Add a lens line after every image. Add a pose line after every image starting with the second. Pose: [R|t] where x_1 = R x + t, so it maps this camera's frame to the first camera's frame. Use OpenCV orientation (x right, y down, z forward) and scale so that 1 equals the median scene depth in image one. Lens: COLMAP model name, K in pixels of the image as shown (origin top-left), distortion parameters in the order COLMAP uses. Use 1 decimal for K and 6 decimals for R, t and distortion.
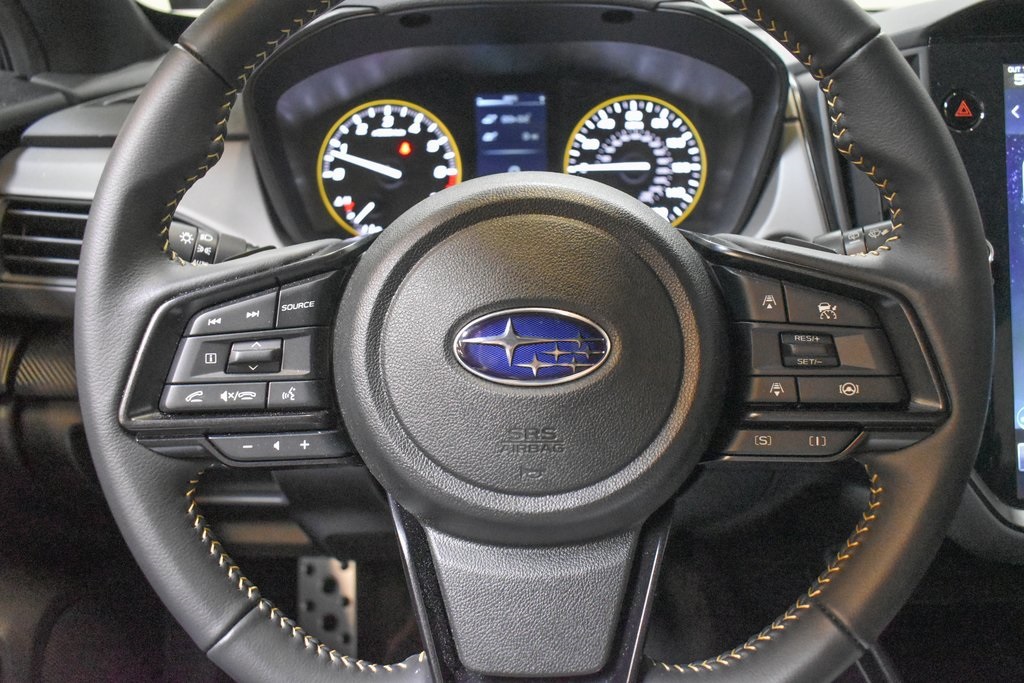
lens RADIAL K [[820.5, 0, 512.0], [0, 820.5, 341.5], [0, 0, 1]] dist [0.001206, -0.000049]
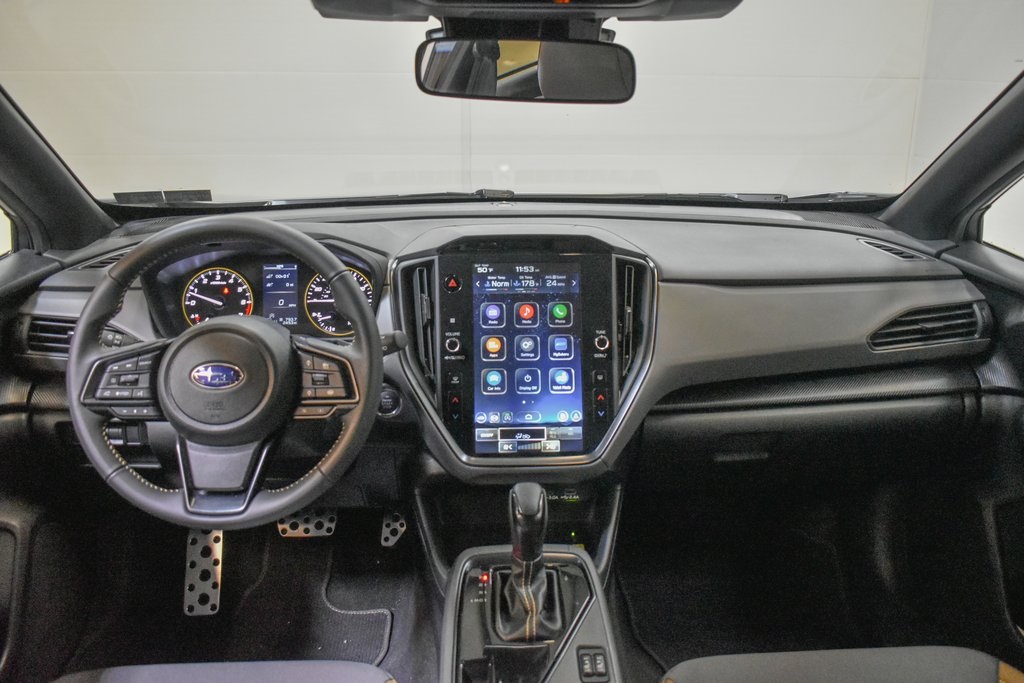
lens RADIAL K [[900.2, 0, 512.0], [0, 900.2, 341.5], [0, 0, 1]] dist [-0.000292, -0.004815]
pose [[0.999961, 0.007632, 0.004344, 0.573487], [-0.007182, 0.995402, -0.095512, 0.098871], [-0.005053, 0.095477, 0.995419, -1.220859]]
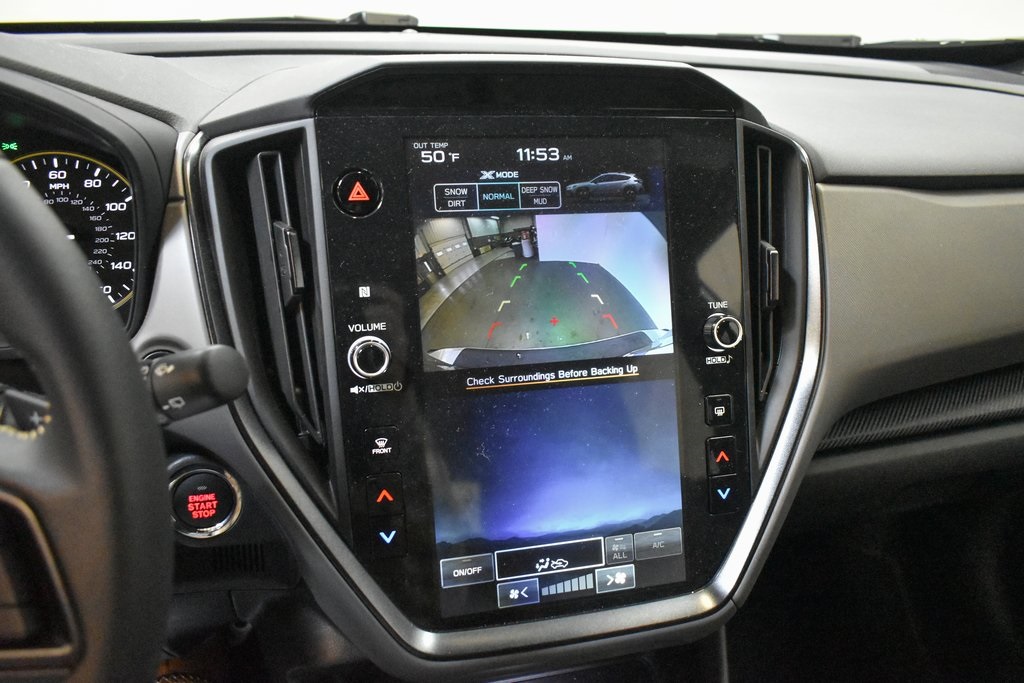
lens RADIAL K [[798.8, 0, 514.5], [0, 798.8, 352.9], [0, 0, 1]] dist [-0.001586, 0.000245]
pose [[0.974858, -0.049237, 0.217318, 0.420289], [0.037810, 0.997690, 0.056433, -0.124735], [-0.219594, -0.046797, 0.974468, 0.102398]]
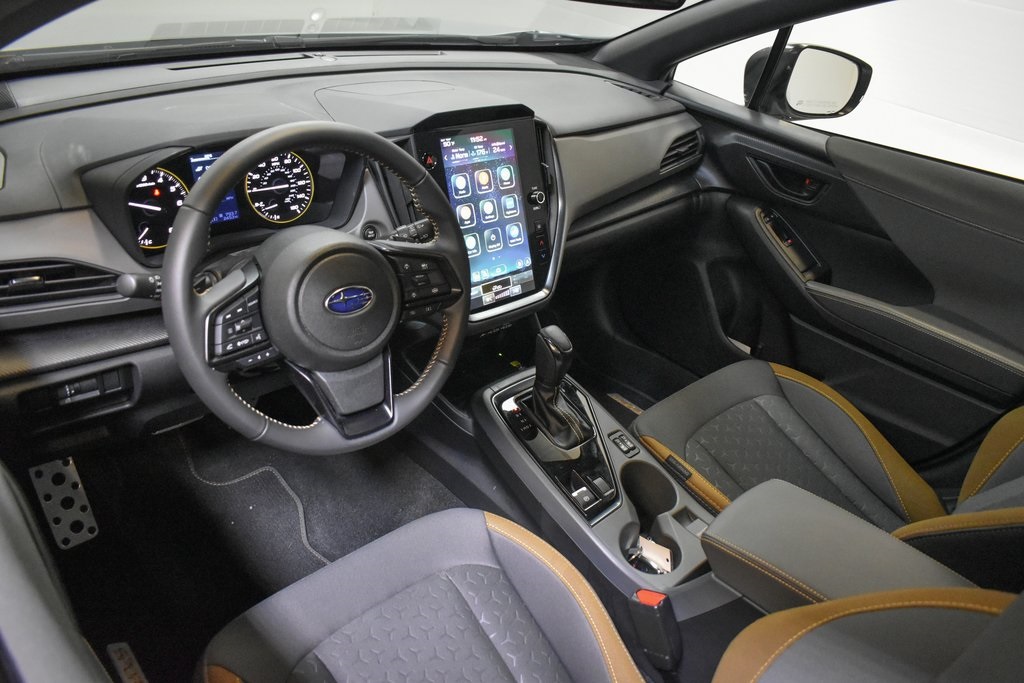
lens RADIAL K [[794.1, 0, 512.0], [0, 794.1, 341.5], [0, 0, 1]] dist [-0.012414, -0.004499]
pose [[0.744248, -0.247667, 0.620287, -0.694817], [0.127614, 0.964328, 0.231918, -0.225425], [-0.655598, -0.093447, 0.749305, -0.787122]]
